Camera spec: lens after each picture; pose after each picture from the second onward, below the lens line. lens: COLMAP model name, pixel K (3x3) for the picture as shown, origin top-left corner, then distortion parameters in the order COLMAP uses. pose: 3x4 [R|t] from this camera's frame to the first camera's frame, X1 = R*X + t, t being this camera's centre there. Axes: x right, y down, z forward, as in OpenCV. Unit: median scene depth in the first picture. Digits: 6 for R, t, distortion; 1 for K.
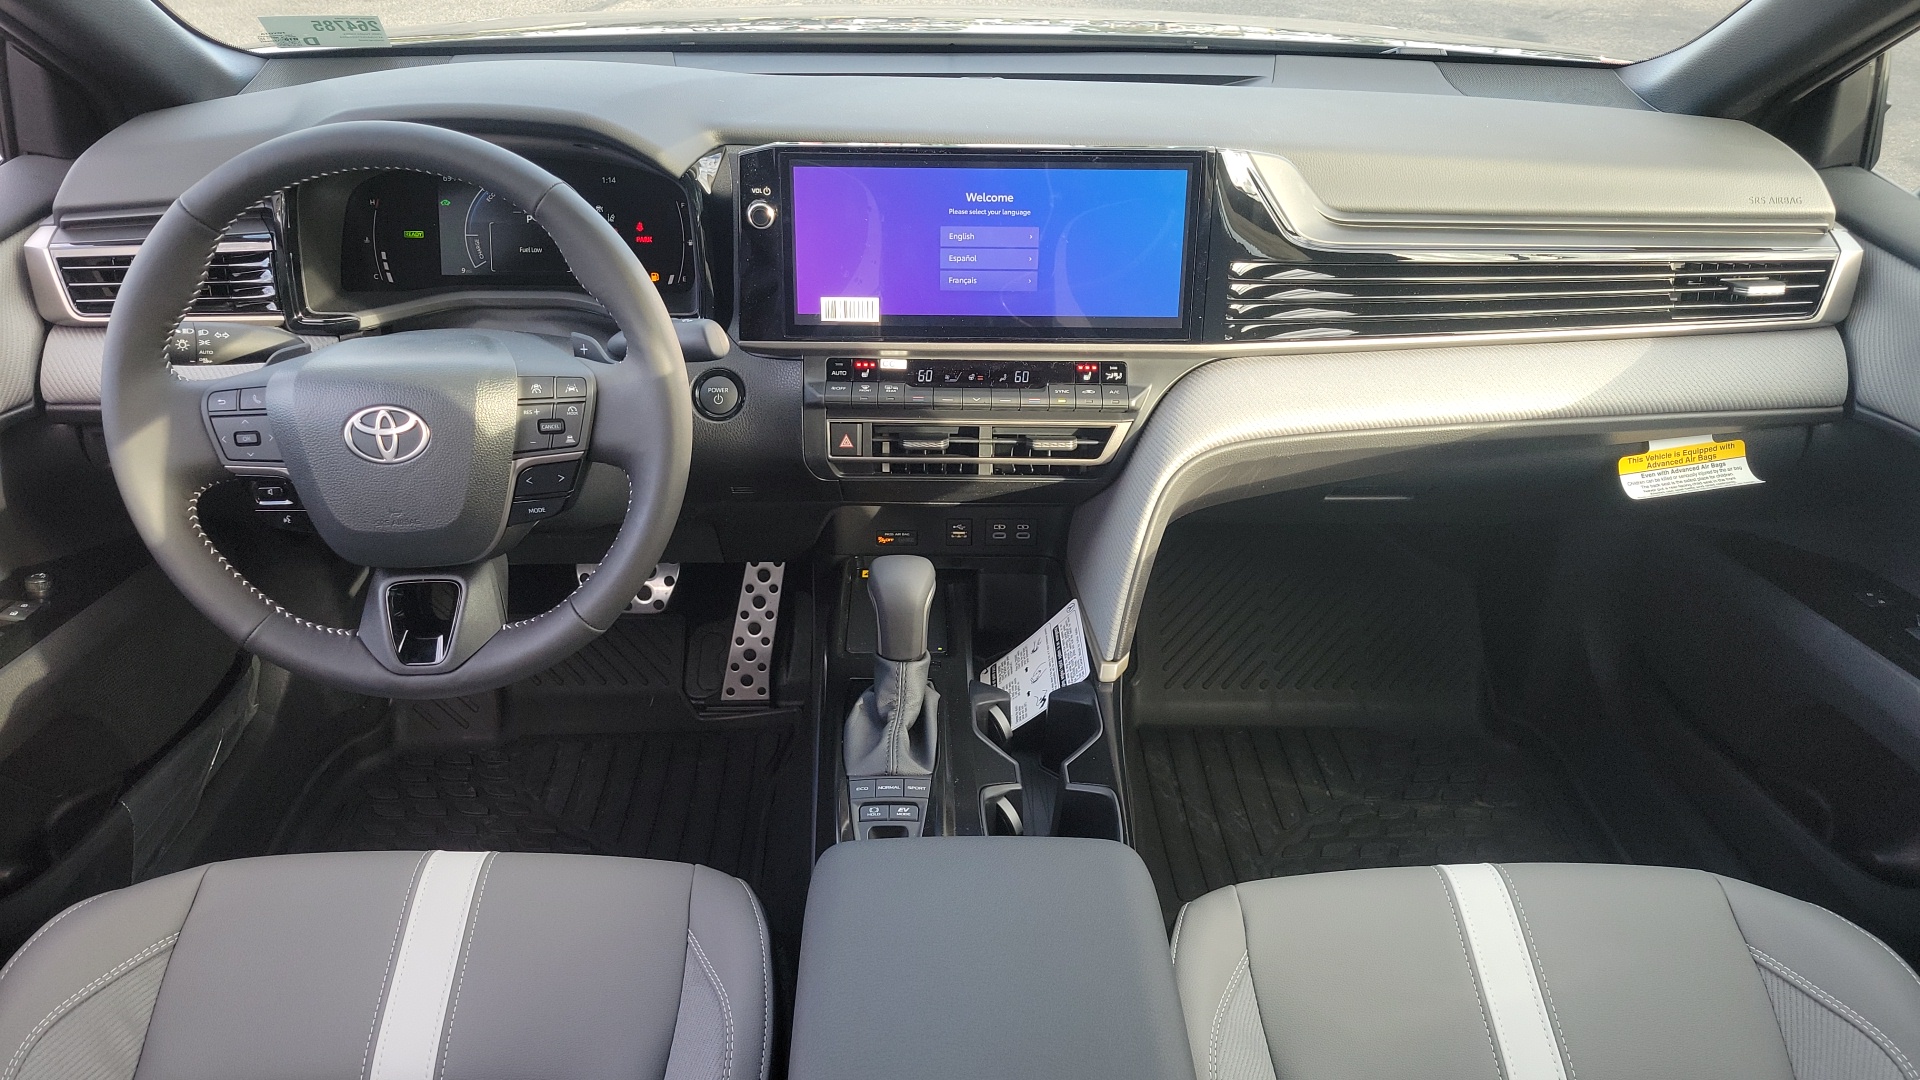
lens RADIAL K [[1423.1, 0, 953.1], [0, 1423.1, 541.3], [0, 0, 1]] dist [0.040713, -0.035219]
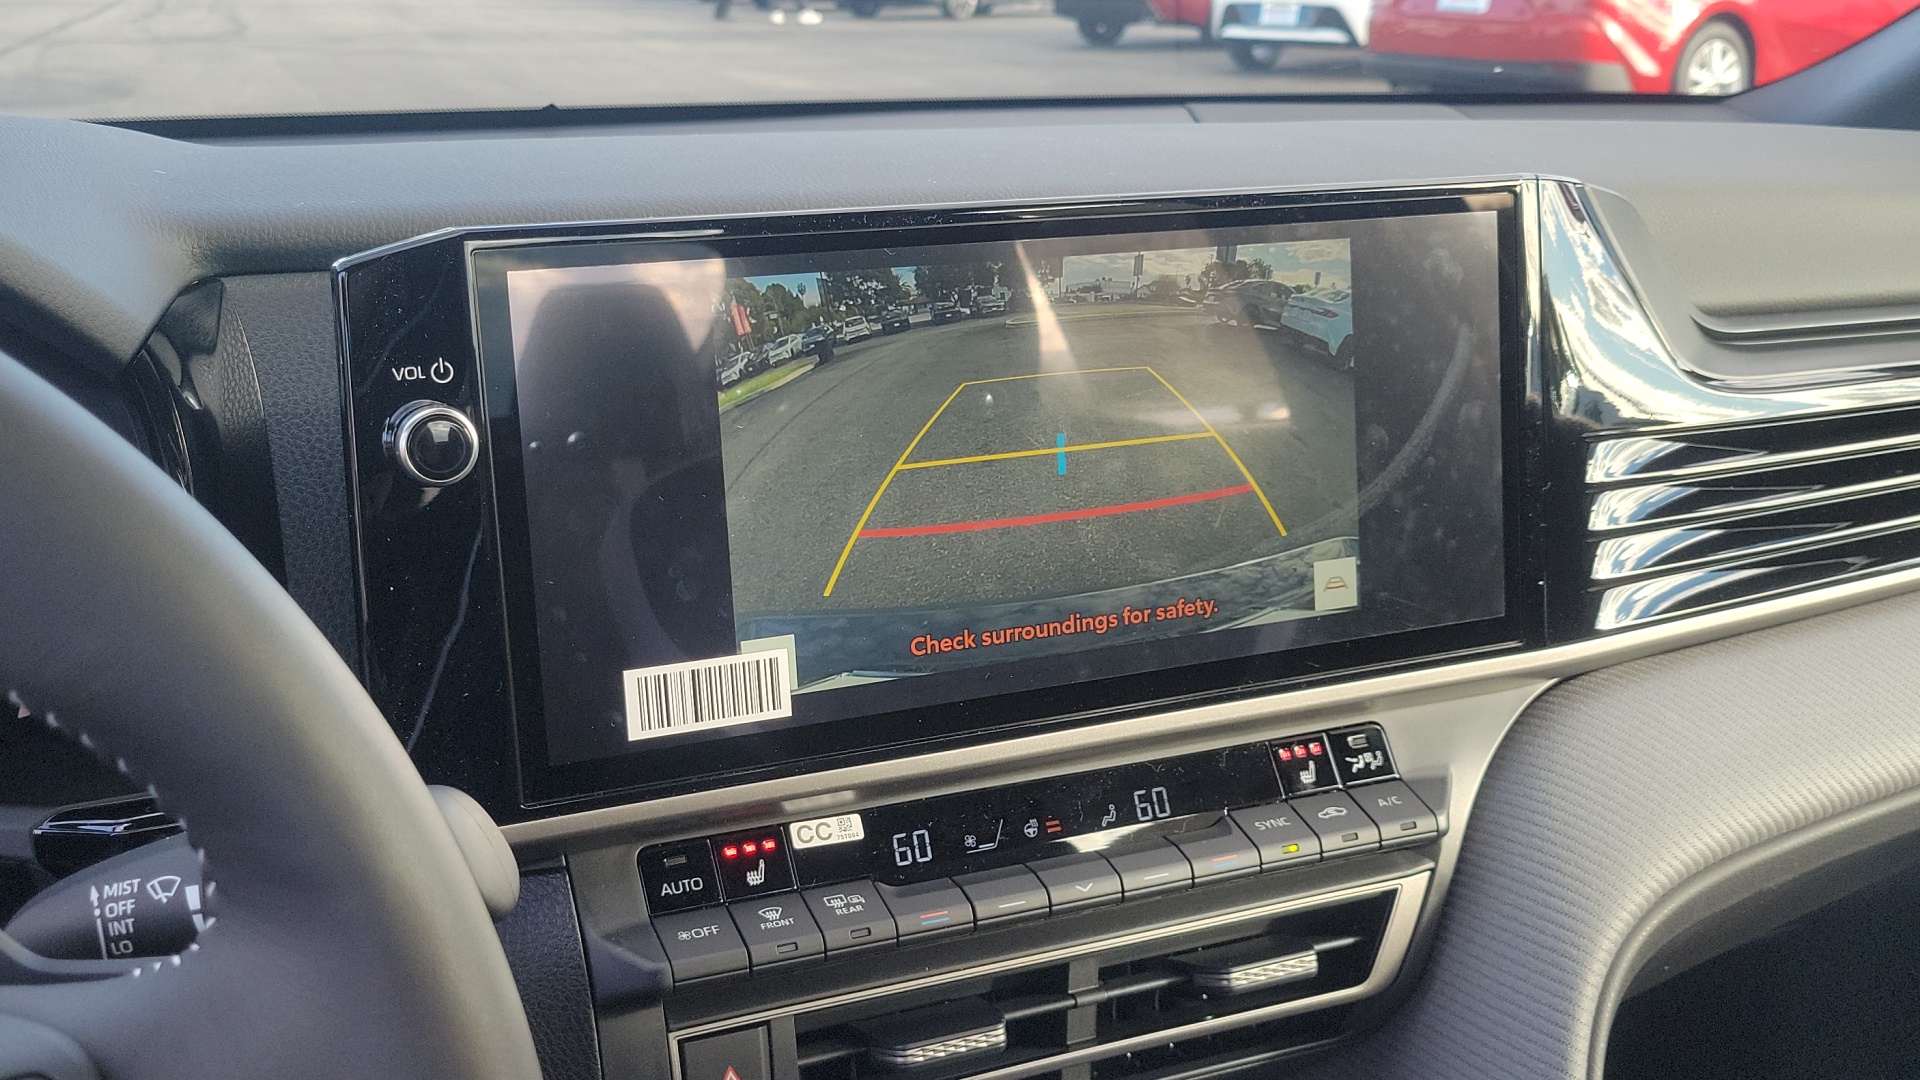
lens RADIAL K [[2087.3, 0, 960.0], [0, 2087.3, 540.0], [0, 0, 1]] dist [0.015345, 0.010650]
pose [[0.908352, -0.120907, 0.400349, -0.208061], [0.208195, 0.960975, -0.182157, -0.094005], [-0.362701, 0.248813, 0.898076, 0.519046]]
